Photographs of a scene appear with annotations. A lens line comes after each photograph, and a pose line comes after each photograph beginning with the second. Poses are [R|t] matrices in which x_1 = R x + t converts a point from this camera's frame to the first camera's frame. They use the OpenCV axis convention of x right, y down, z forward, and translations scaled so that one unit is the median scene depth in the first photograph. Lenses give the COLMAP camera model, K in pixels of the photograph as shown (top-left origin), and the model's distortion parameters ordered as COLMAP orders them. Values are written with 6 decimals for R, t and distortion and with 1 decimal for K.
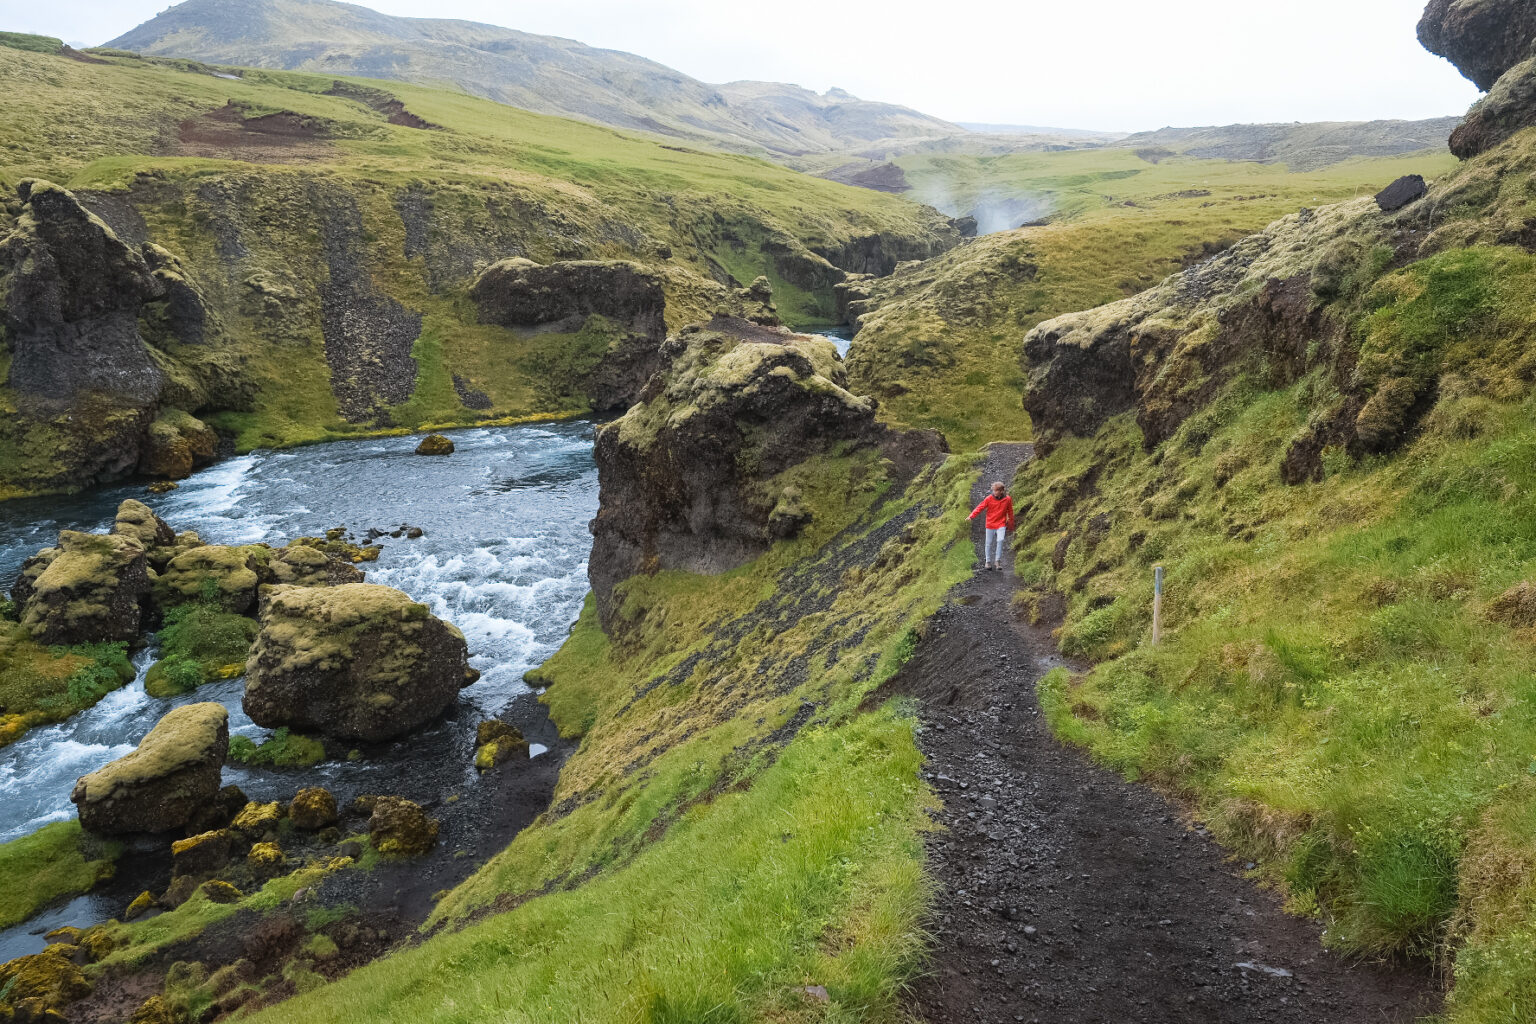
lens RADIAL K [[1097.6, 0, 771.3], [0, 1097.6, 516.8], [0, 0, 1]] dist [-0.019924, 0.008102]
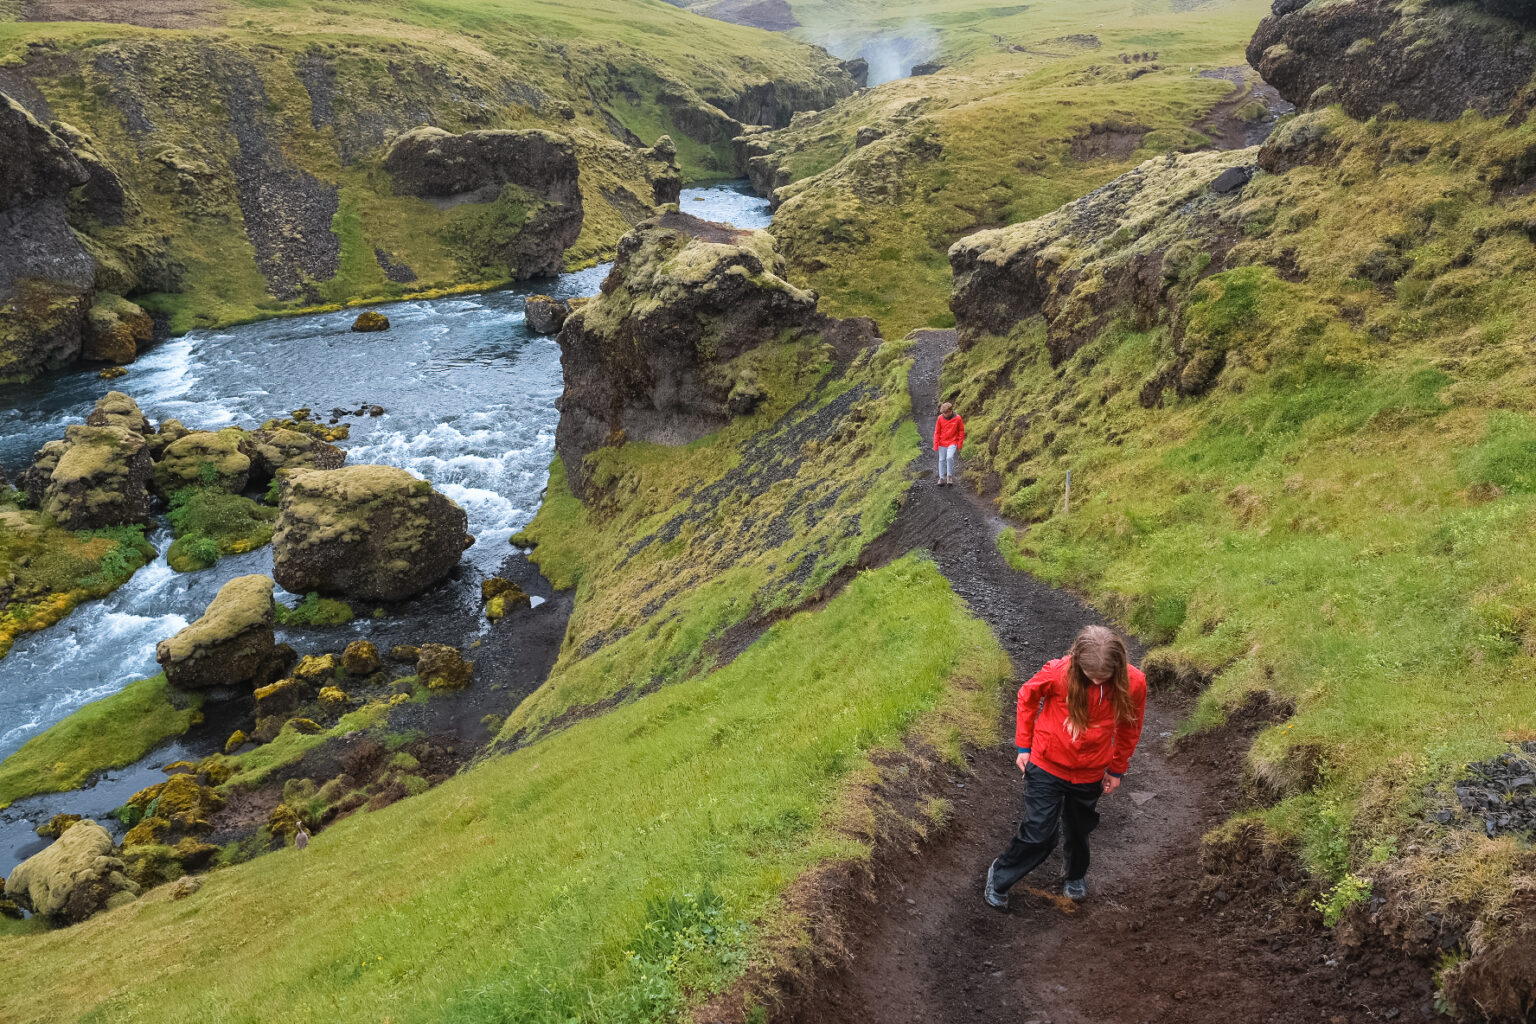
lens RADIAL K [[1097.6, 0, 766.1], [0, 1097.6, 507.0], [0, 0, 1]] dist [-0.019924, 0.008102]
pose [[0.995241, -0.039577, 0.089044, -0.065549], [0.027759, 0.991092, 0.130252, -0.031381], [-0.093405, -0.127161, 0.987474, -0.159399]]
